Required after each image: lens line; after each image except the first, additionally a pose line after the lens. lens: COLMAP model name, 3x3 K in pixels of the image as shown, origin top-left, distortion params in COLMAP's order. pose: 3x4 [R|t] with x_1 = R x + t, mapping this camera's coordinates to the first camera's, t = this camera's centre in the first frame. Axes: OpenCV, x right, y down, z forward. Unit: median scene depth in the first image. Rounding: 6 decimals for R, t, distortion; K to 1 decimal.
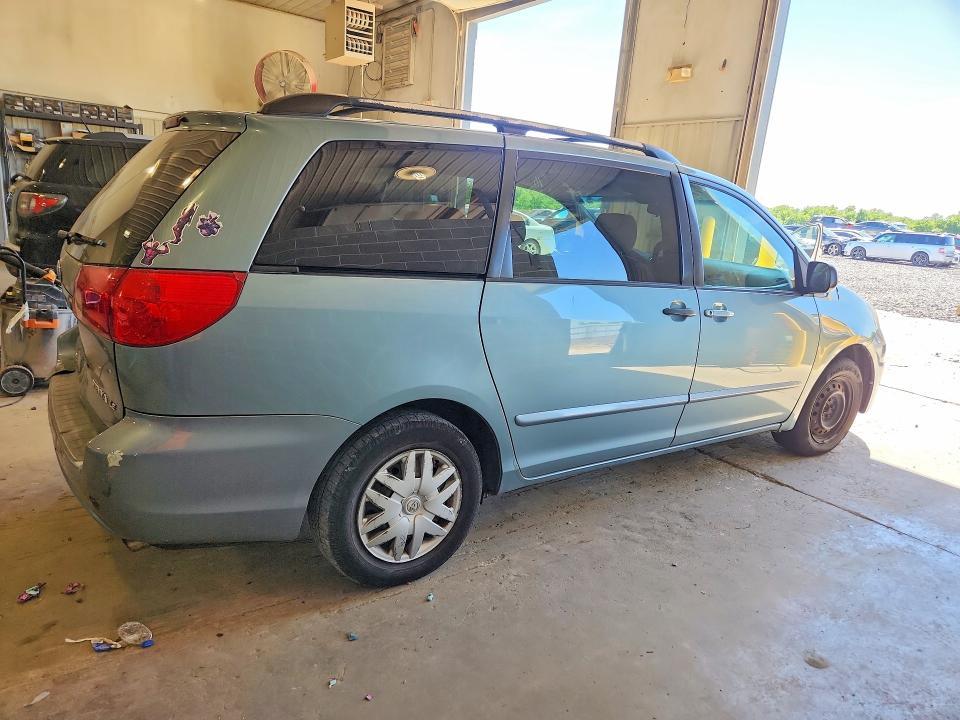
lens RADIAL K [[661.0, 0, 480.0], [0, 661.0, 360.0], [0, 0, 1]] dist [0.032853, 0.000621]
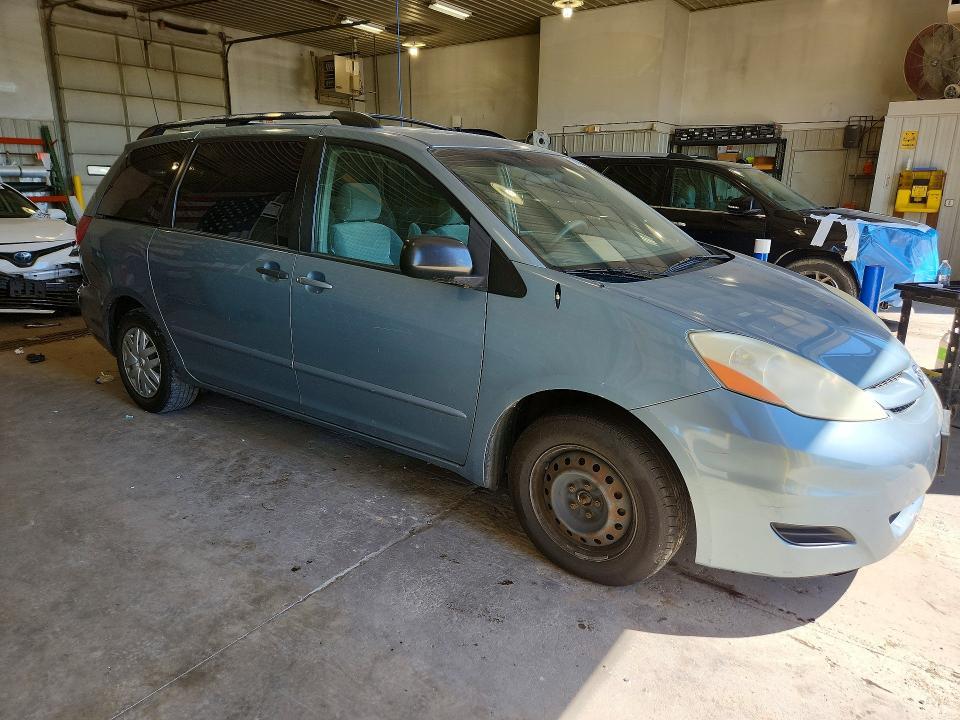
lens RADIAL K [[661.0, 0, 480.0], [0, 661.0, 360.0], [0, 0, 1]] dist [0.032853, 0.000621]
pose [[0.341943, 0.187614, -0.920802, 0.395197], [-0.216207, 0.969287, 0.117203, -0.039461], [0.914510, 0.159007, 0.372004, 0.260526]]
